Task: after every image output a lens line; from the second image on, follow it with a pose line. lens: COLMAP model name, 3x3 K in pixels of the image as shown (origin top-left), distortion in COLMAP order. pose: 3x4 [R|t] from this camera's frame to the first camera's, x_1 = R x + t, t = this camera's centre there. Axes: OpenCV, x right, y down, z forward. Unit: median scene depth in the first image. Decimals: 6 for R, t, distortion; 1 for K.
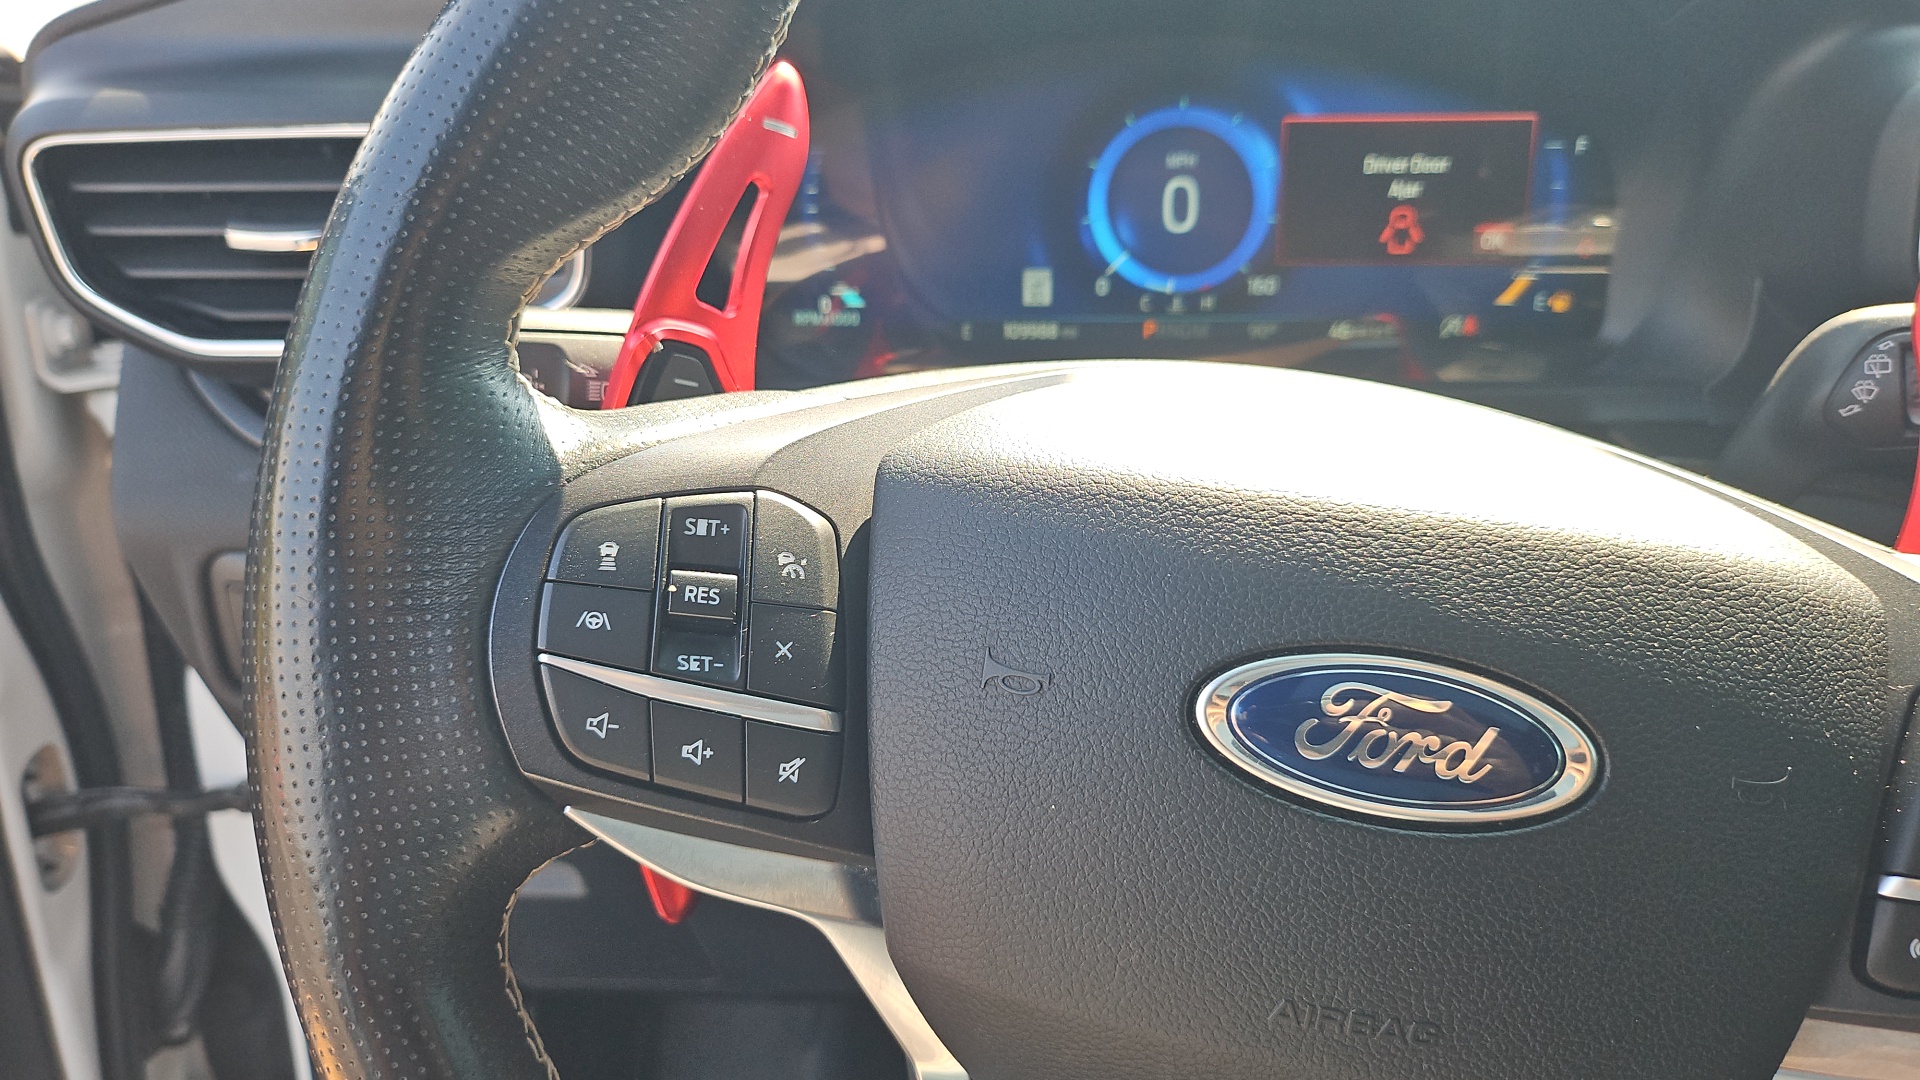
lens RADIAL K [[1339.7, 0, 965.2], [0, 1339.7, 536.1], [0, 0, 1]] dist [0.037875, -0.046855]
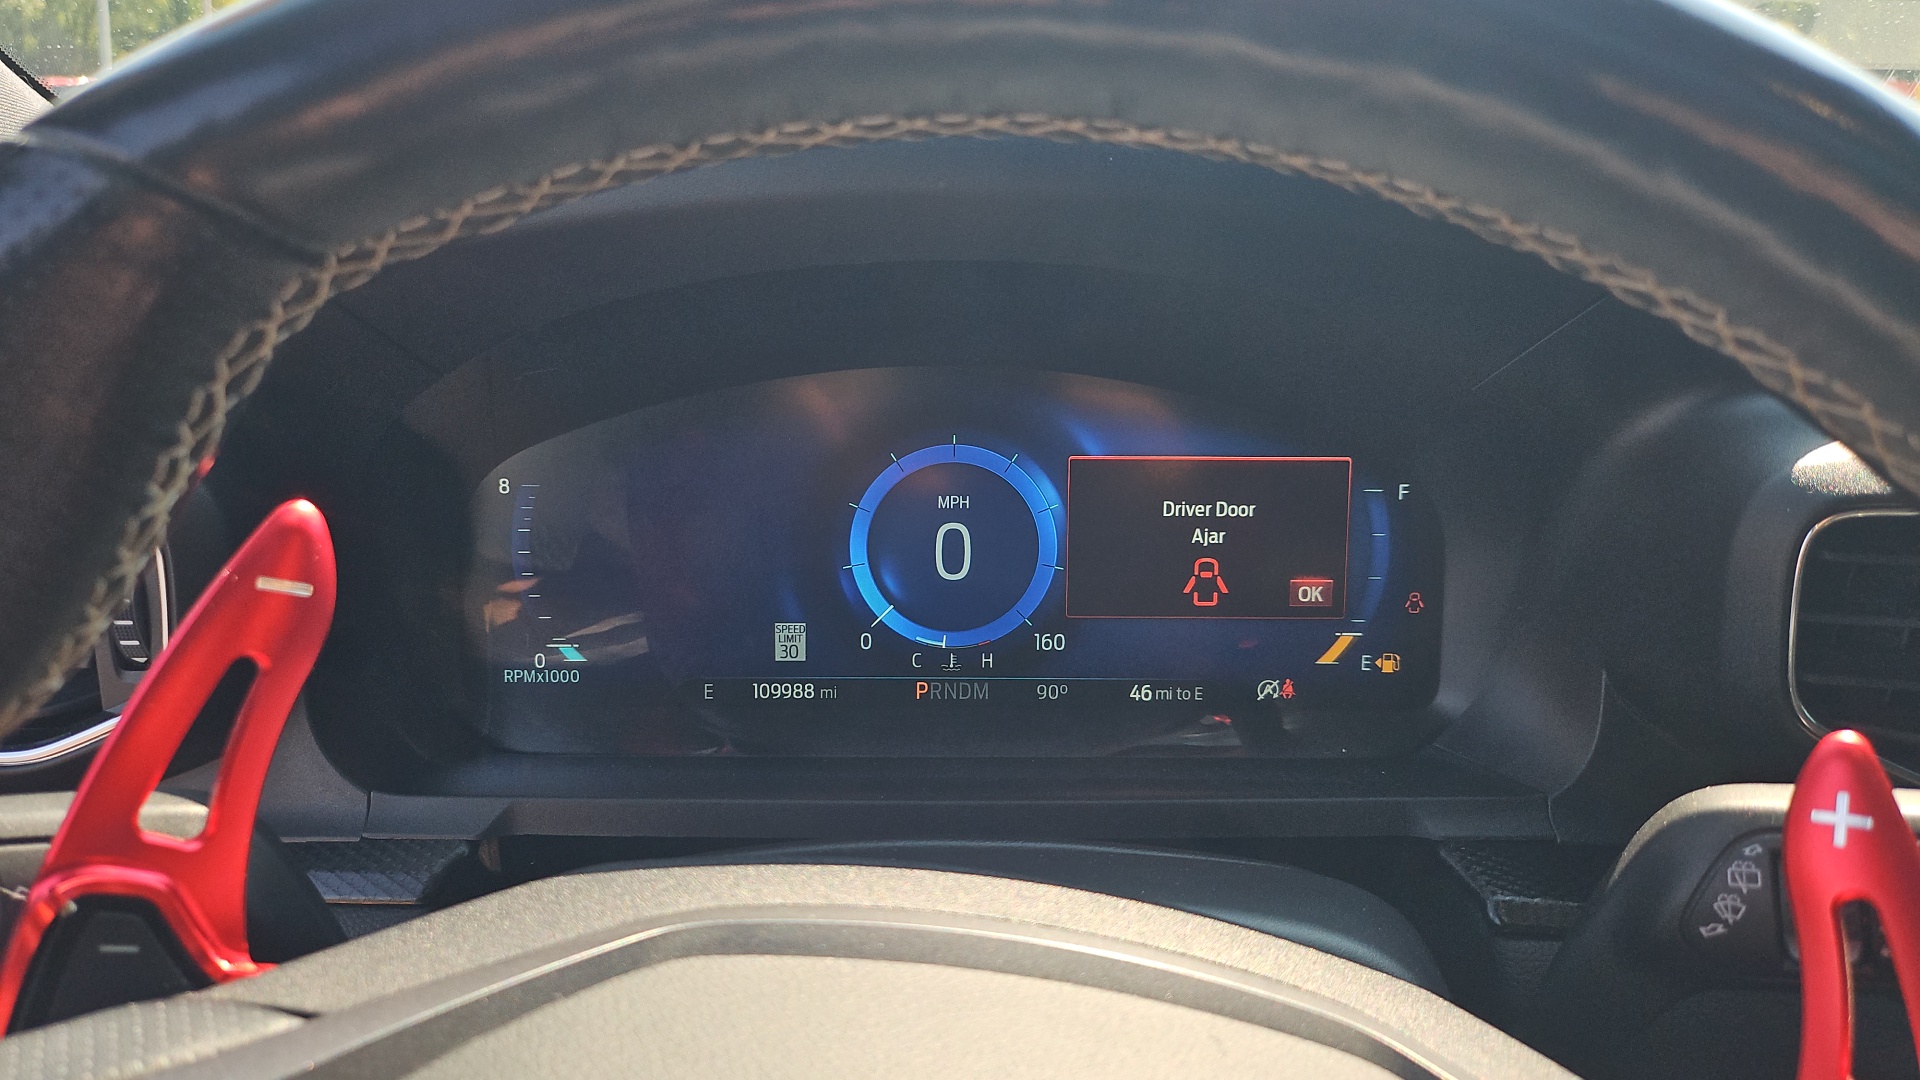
lens RADIAL K [[1331.3, 0, 940.2], [0, 1331.3, 590.6], [0, 0, 1]] dist [0.024051, -0.003836]
pose [[0.998960, 0.006163, 0.045182, 0.113748], [-0.001748, 0.995273, -0.097103, -0.138562], [-0.045566, 0.096923, 0.994248, 0.150523]]
